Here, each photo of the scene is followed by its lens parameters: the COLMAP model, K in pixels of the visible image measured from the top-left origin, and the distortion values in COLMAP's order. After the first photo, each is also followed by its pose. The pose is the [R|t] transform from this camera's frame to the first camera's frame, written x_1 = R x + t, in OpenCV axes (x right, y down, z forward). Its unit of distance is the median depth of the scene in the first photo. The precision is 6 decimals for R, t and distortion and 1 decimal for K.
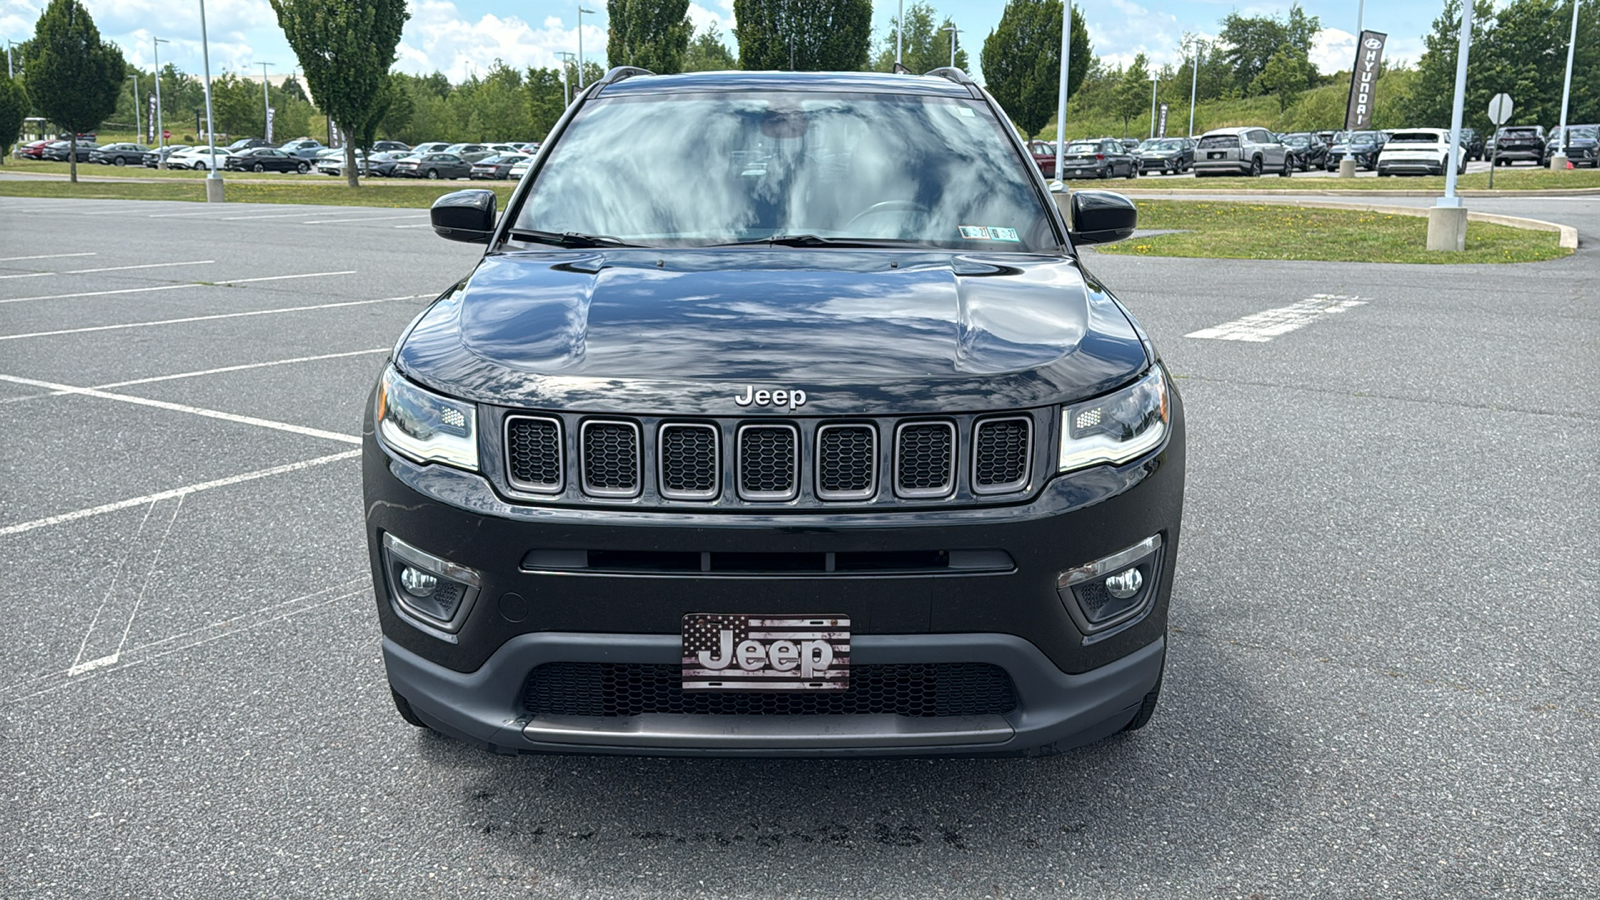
lens RADIAL K [[1369.1, 0, 798.5], [0, 1369.1, 449.9], [0, 0, 1]] dist [0.131693, -0.239108]
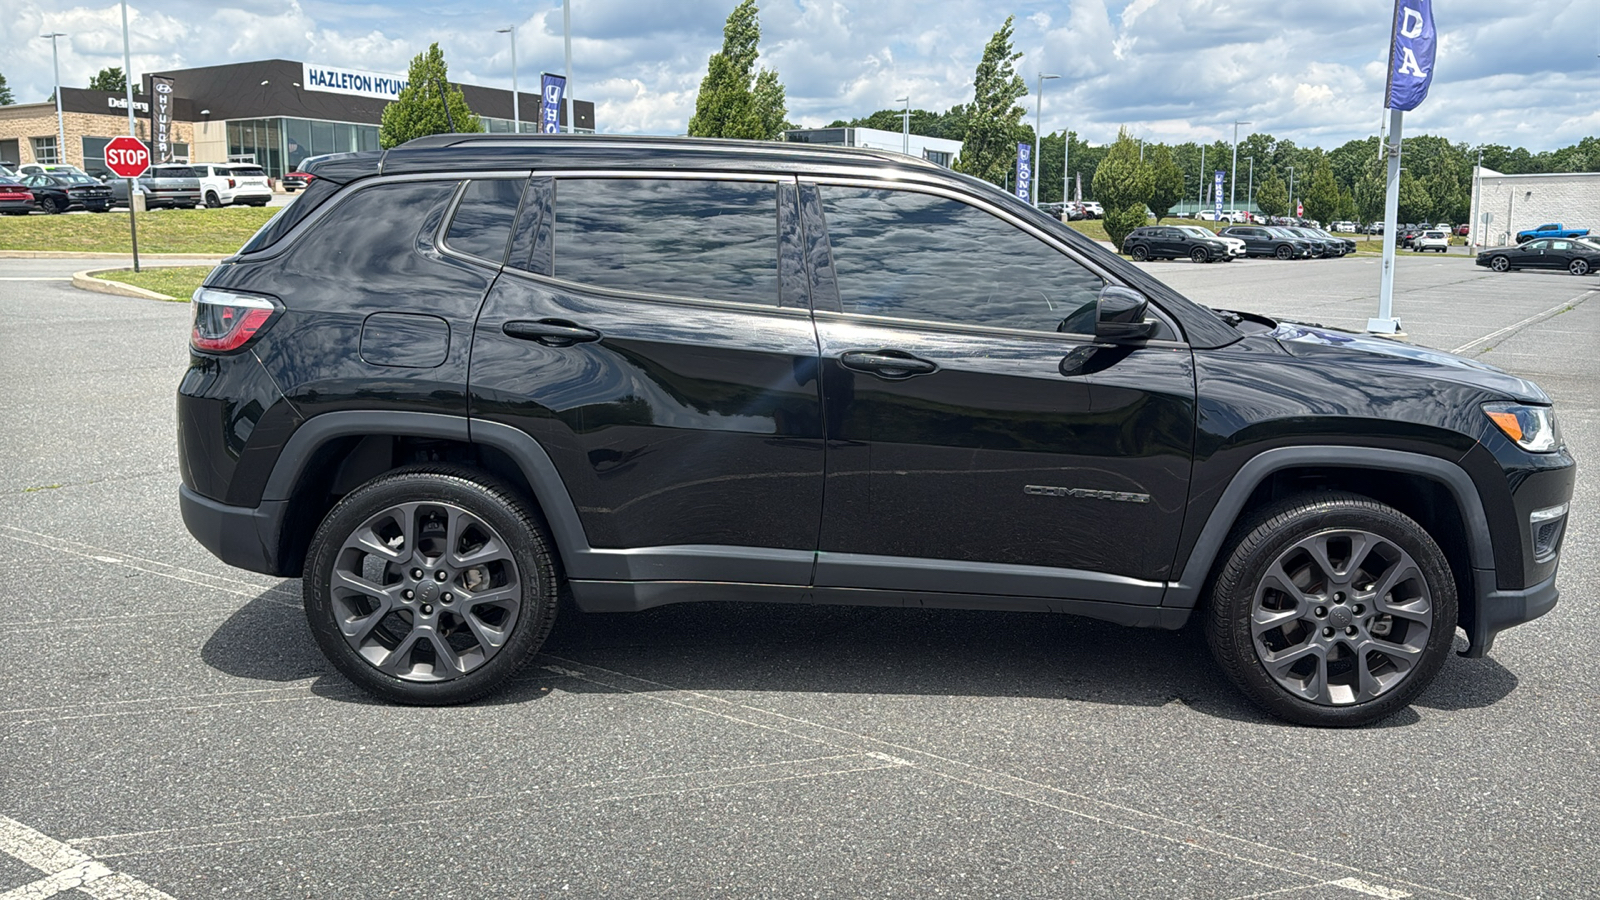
lens RADIAL K [[1362.7, 0, 839.4], [0, 1362.7, 451.6], [0, 0, 1]] dist [0.144245, -0.252015]
pose [[-0.044965, -0.159543, 0.986166, -1.232414], [0.185297, 0.968703, 0.165167, -0.276416], [-0.981653, 0.190160, -0.013994, 1.255219]]
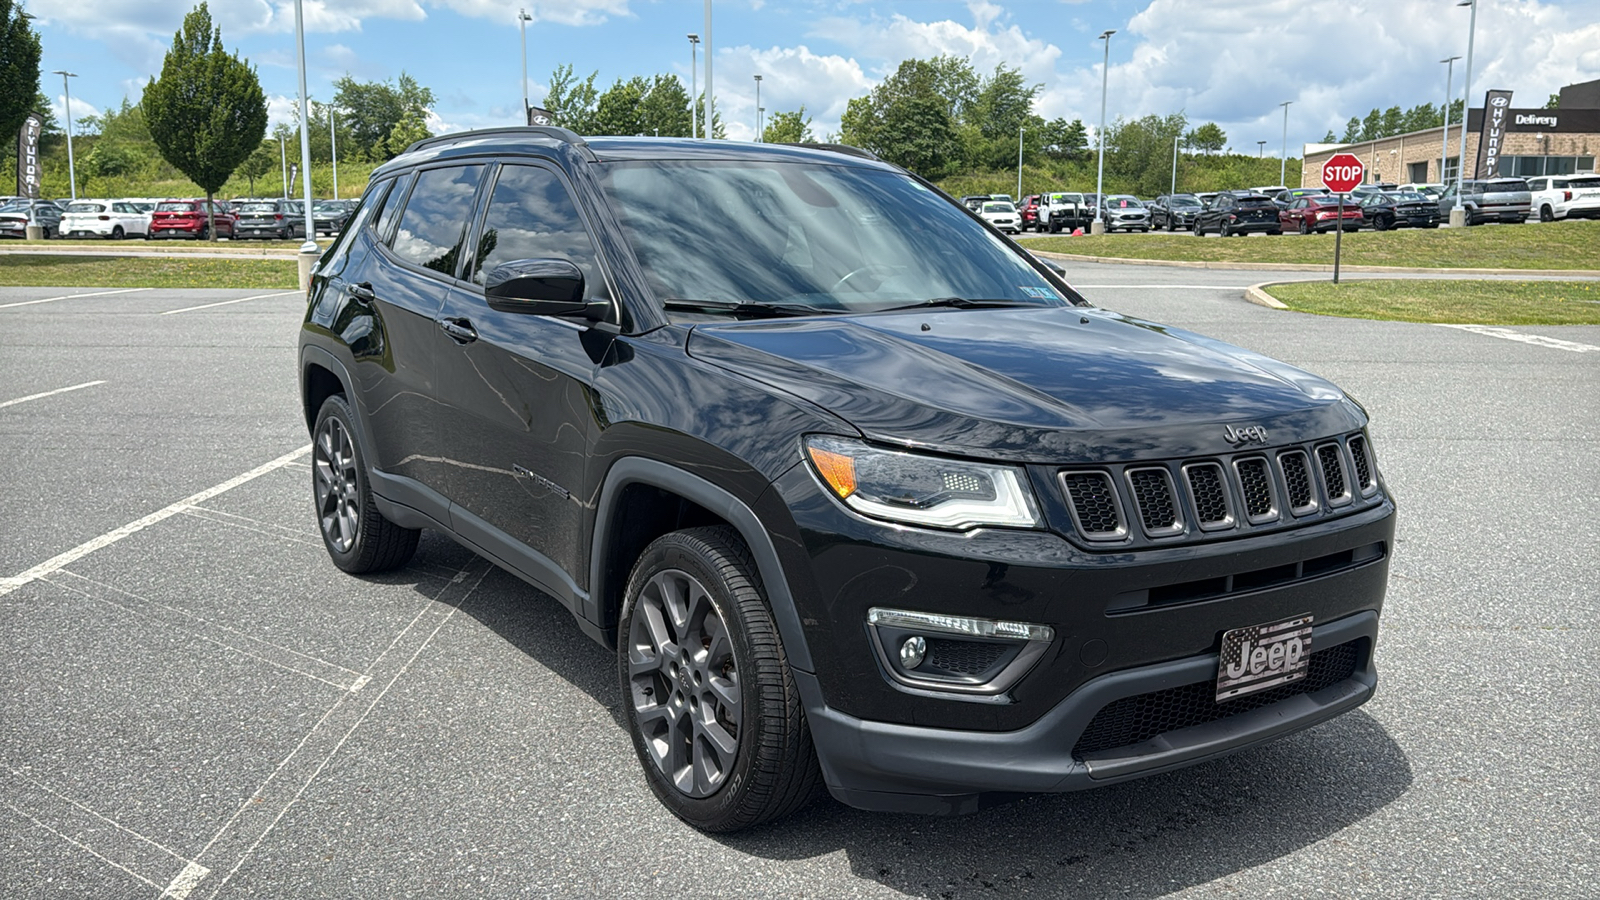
lens RADIAL K [[1360.7, 0, 801.1], [0, 1360.7, 469.6], [0, 0, 1]] dist [0.144041, -0.243764]
pose [[0.816117, -0.093068, 0.570343, -0.639468], [0.109745, 0.993946, 0.005155, -0.036149], [-0.567370, 0.058385, 0.821390, 0.171236]]
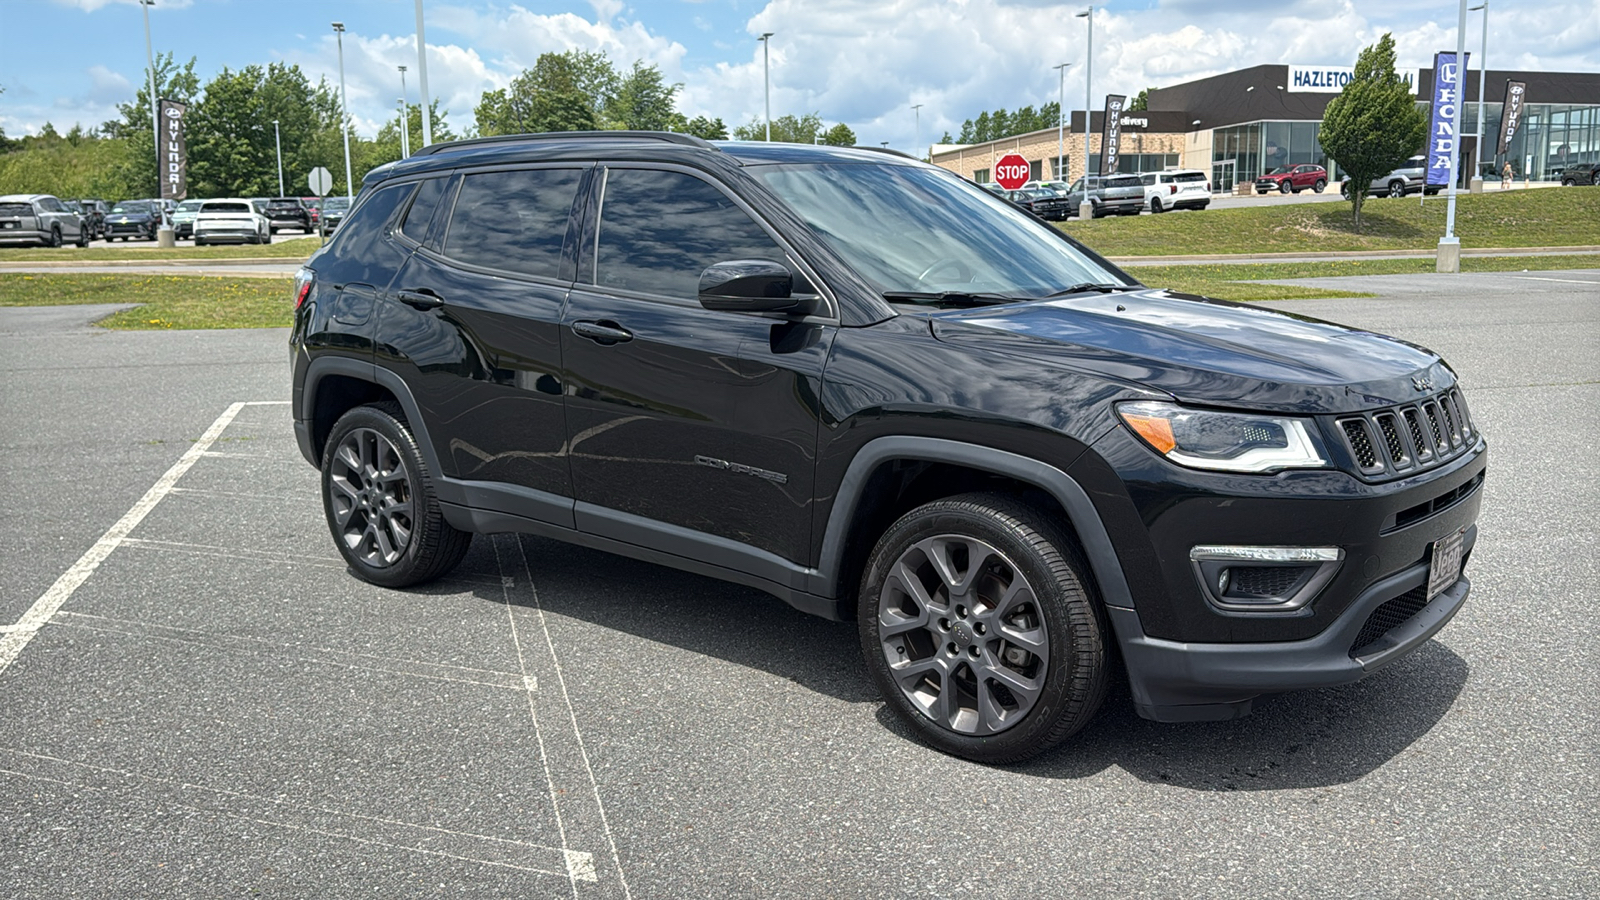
lens RADIAL K [[1362.5, 0, 836.3], [0, 1362.5, 479.6], [0, 0, 1]] dist [0.134030, -0.225842]
pose [[0.619685, -0.148027, 0.770765, -0.980427], [0.168799, 0.984208, 0.053307, -0.077513], [-0.766484, 0.097071, 0.634885, 0.367761]]
